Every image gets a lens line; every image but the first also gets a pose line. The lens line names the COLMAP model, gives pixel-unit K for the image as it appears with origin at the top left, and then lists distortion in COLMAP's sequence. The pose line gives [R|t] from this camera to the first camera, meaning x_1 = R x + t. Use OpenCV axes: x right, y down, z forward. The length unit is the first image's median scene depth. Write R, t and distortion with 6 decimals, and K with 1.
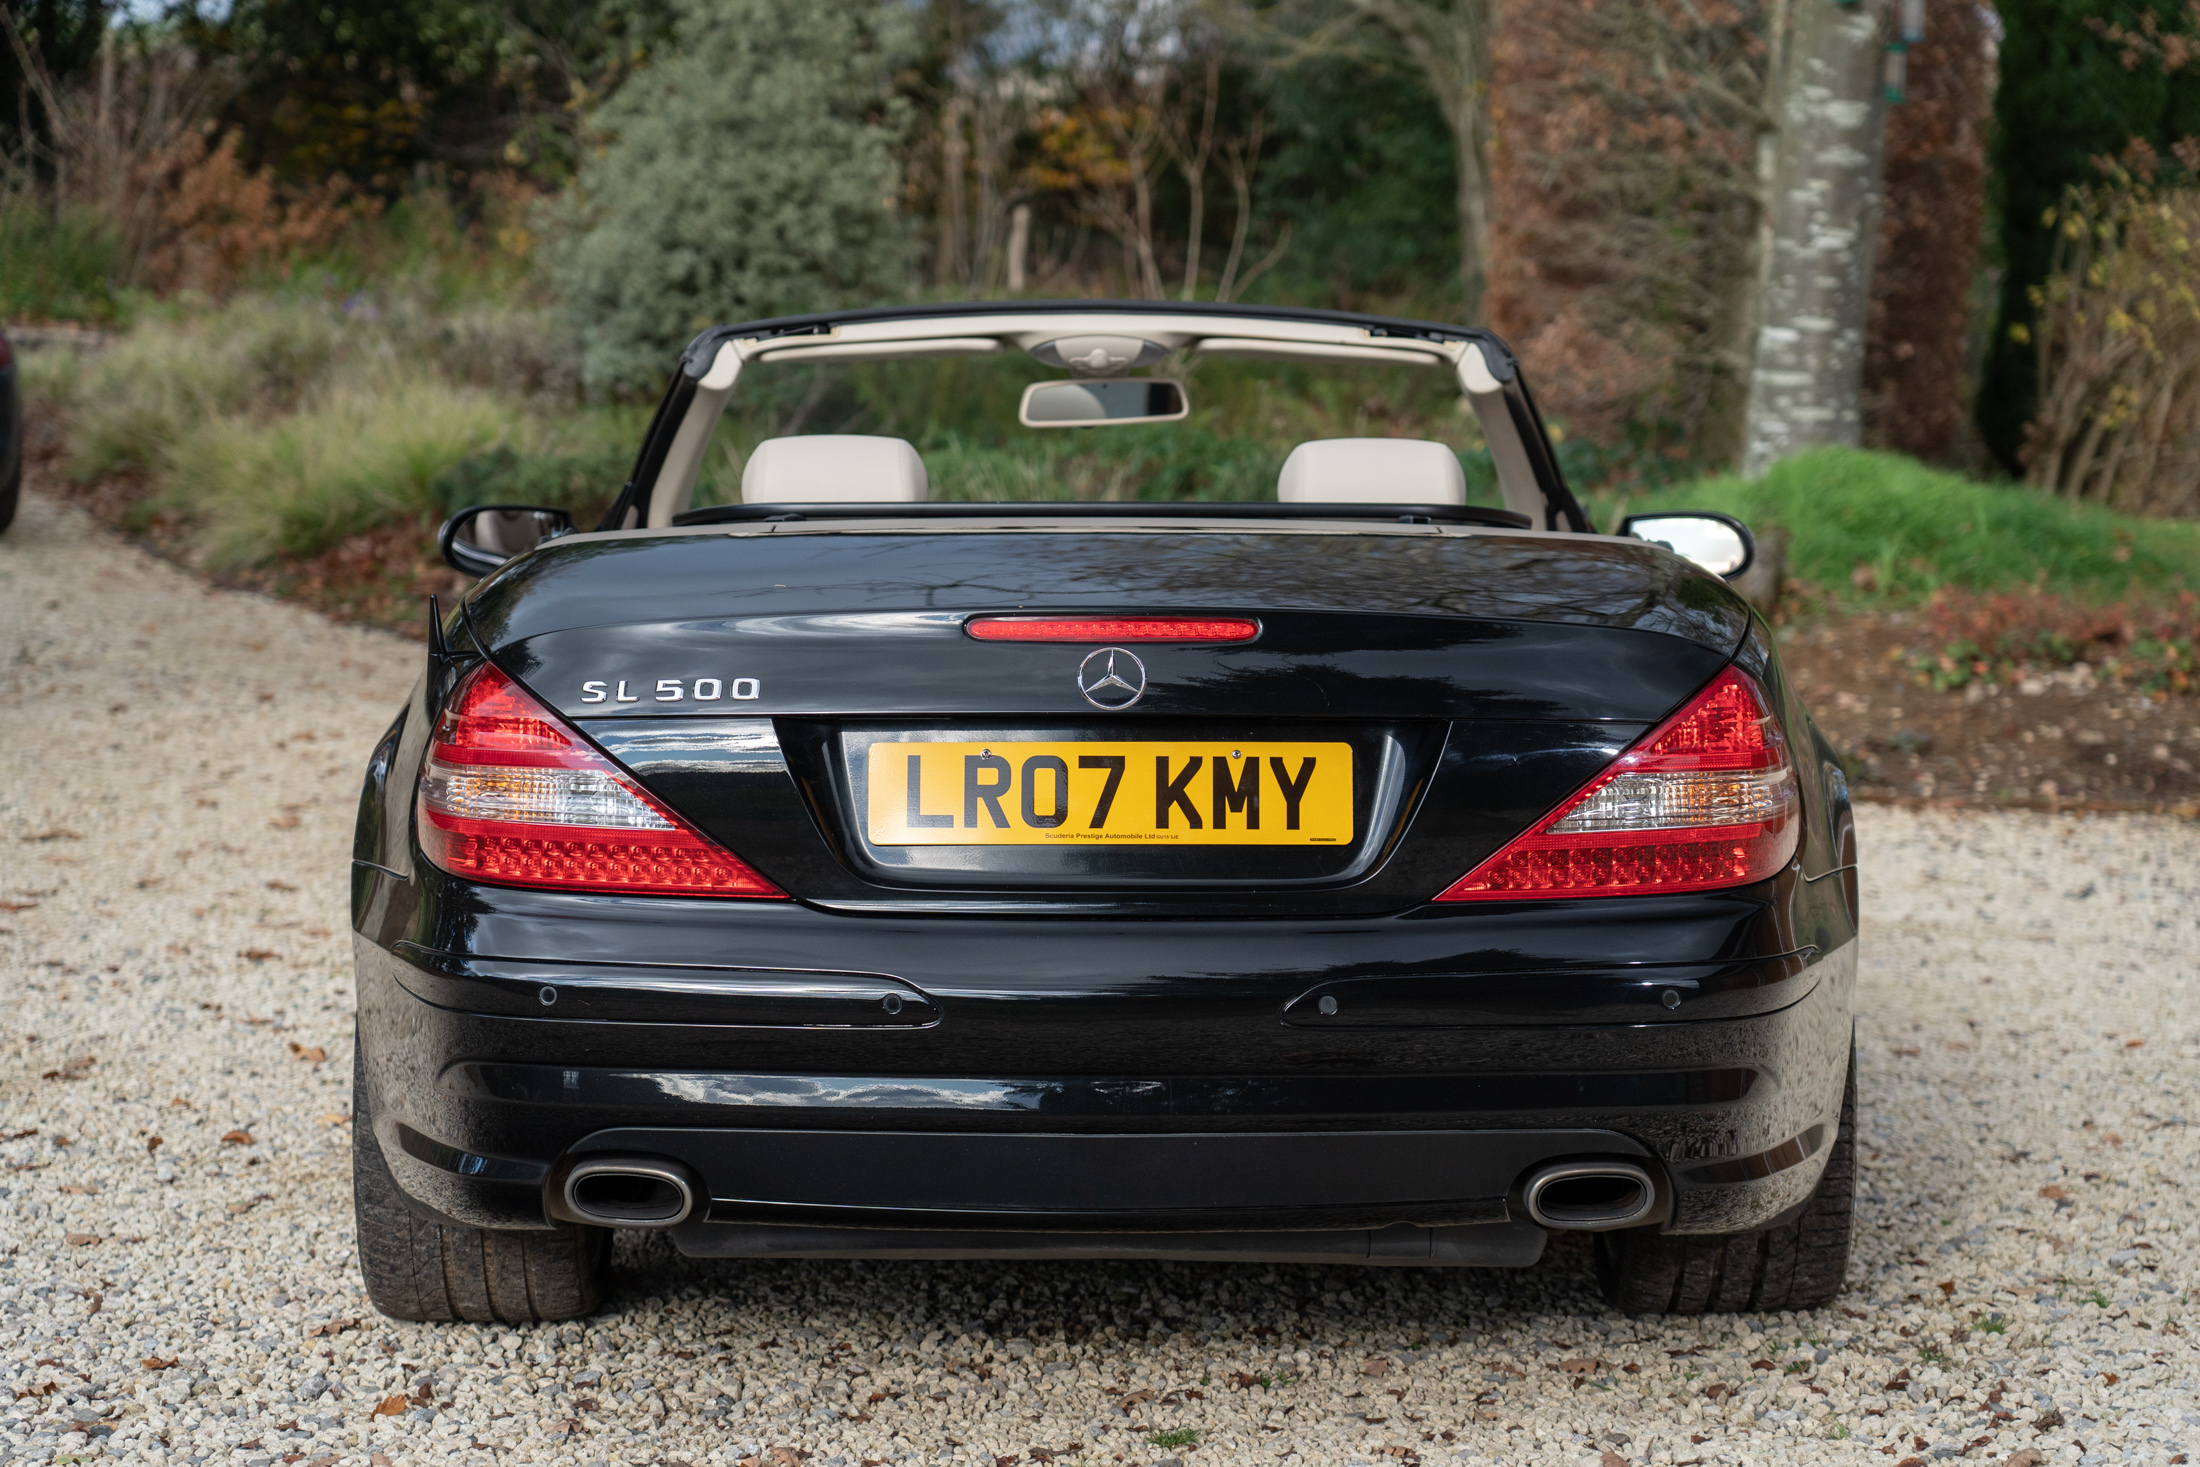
lens RADIAL K [[5037.1, 0, 1100.0], [0, 5037.1, 733.5], [0, 0, 1]] dist [0.109459, -0.391577]
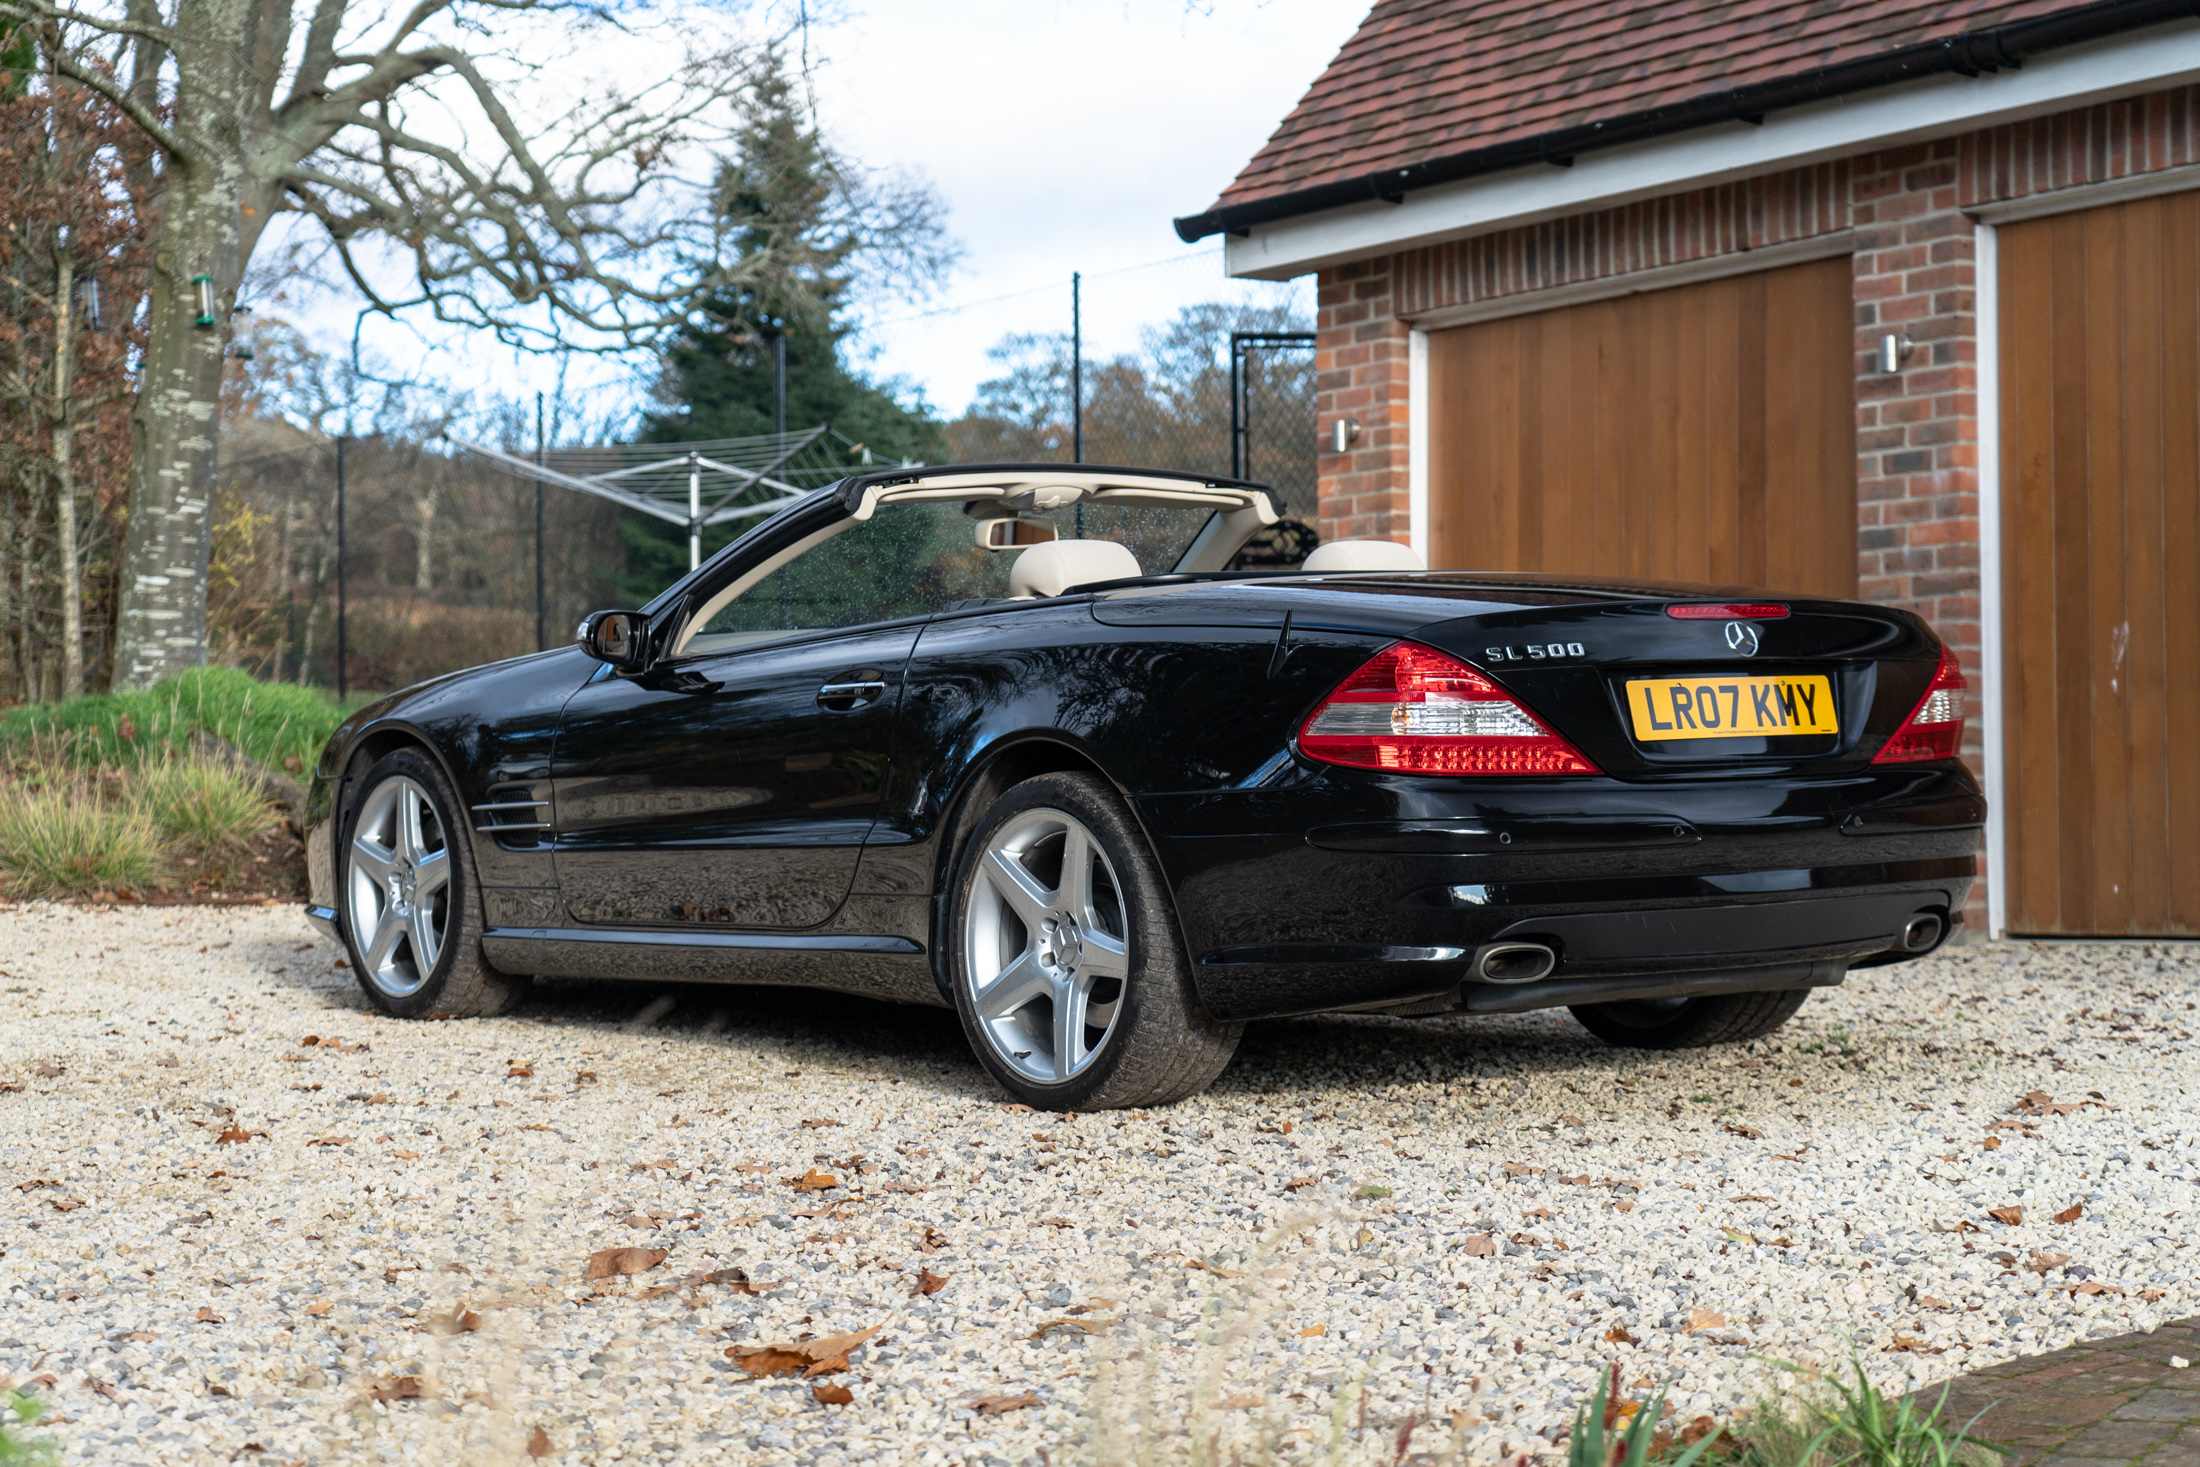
lens RADIAL K [[4243.5, 0, 1100.0], [0, 4243.5, 733.5], [0, 0, 1]] dist [0.048096, 0.079818]
pose [[0.803757, -0.028682, 0.594266, -0.866175], [0.066080, 0.996961, -0.041257, 0.055641], [-0.591277, 0.072429, 0.803209, -0.024800]]
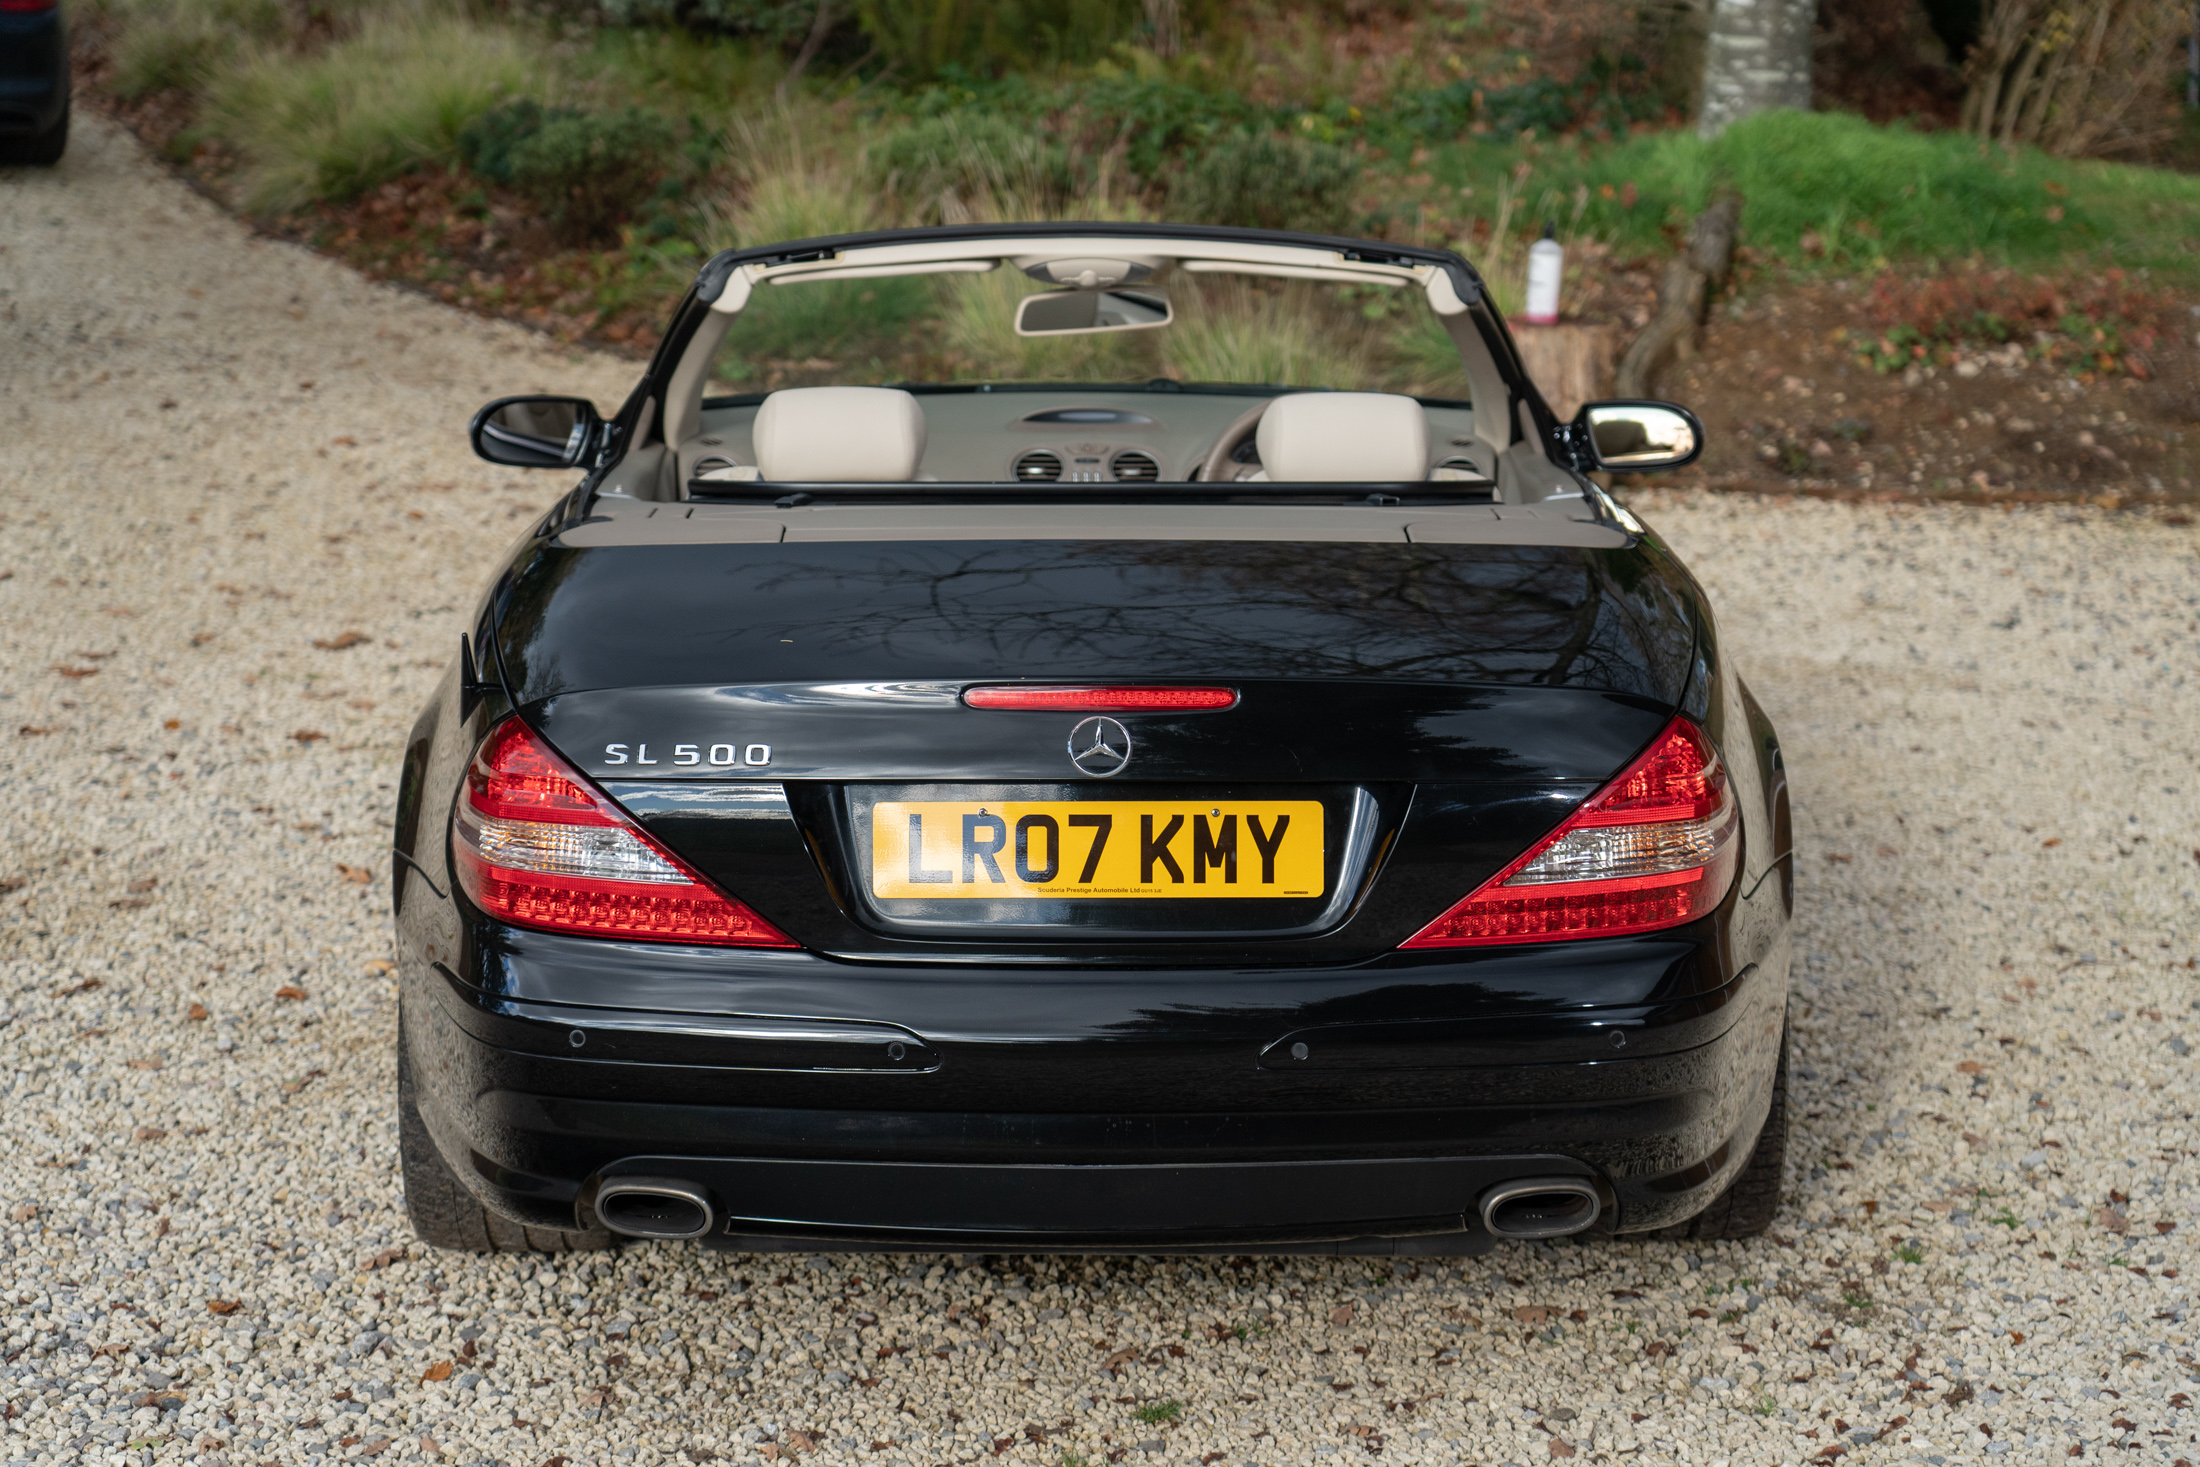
lens RADIAL K [[4717.3, 0, 1120.8], [0, 4717.3, 733.5], [0, 0, 1]] dist [0.100667, -0.208446]
pose [[0.999984, -0.001297, 0.005476, 0.001177], [0.000667, 0.993536, 0.113511, -0.107095], [-0.005587, -0.113506, 0.993522, 0.002124]]
